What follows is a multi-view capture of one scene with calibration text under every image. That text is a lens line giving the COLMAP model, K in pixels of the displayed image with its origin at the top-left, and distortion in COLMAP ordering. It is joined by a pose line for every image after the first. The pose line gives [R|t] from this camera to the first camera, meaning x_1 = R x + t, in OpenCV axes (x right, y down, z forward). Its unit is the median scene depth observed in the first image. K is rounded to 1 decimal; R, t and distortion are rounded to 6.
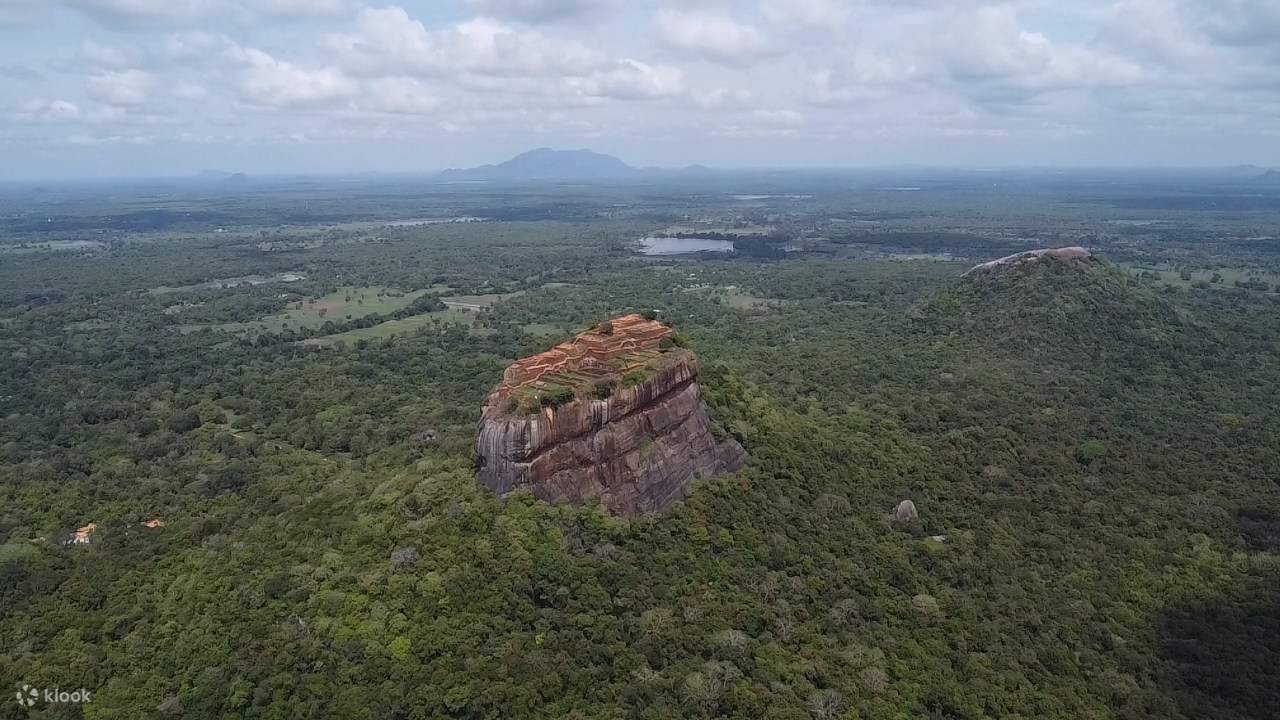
lens RADIAL K [[907.3, 0, 640.0], [0, 907.3, 360.0], [0, 0, 1]] dist [-0.026838, -0.007680]
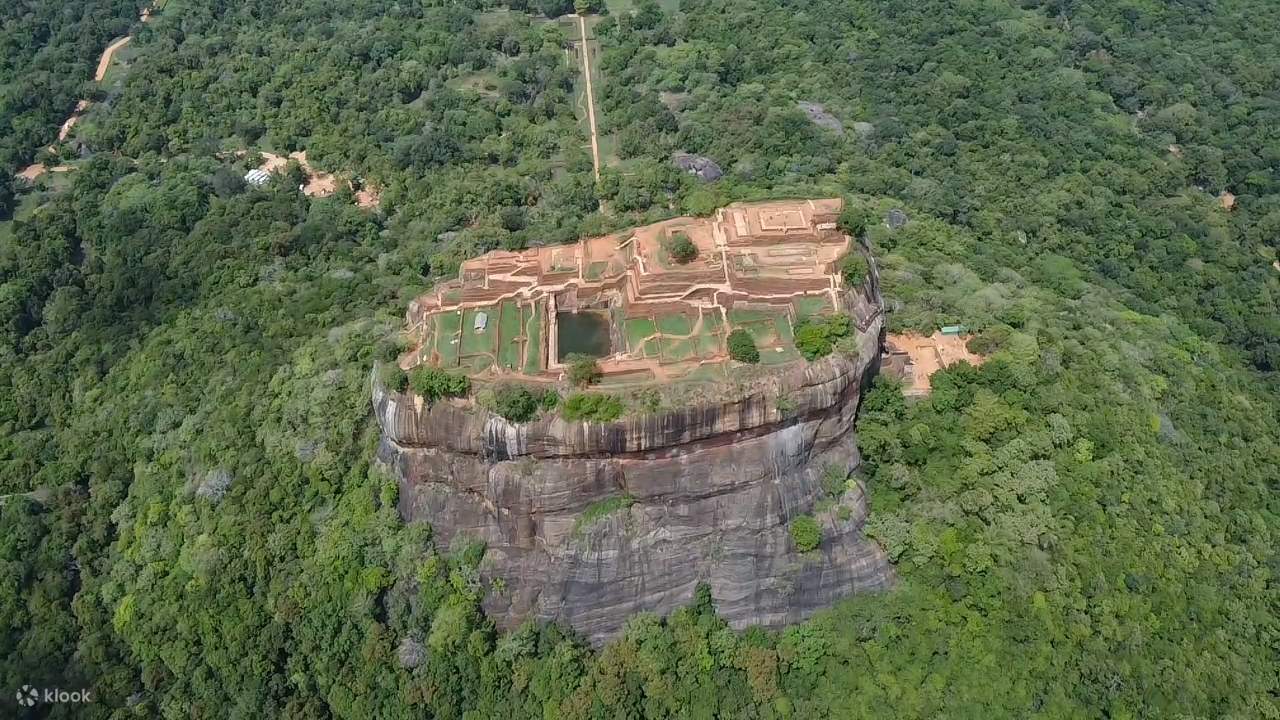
lens RADIAL K [[907.3, 0, 640.0], [0, 907.3, 360.0], [0, 0, 1]] dist [-0.026838, -0.007680]
pose [[0.662346, 0.523739, -0.535719, 0.117934], [-0.135219, 0.786883, 0.602106, -0.135258], [0.736895, -0.326363, 0.592008, 0.334109]]
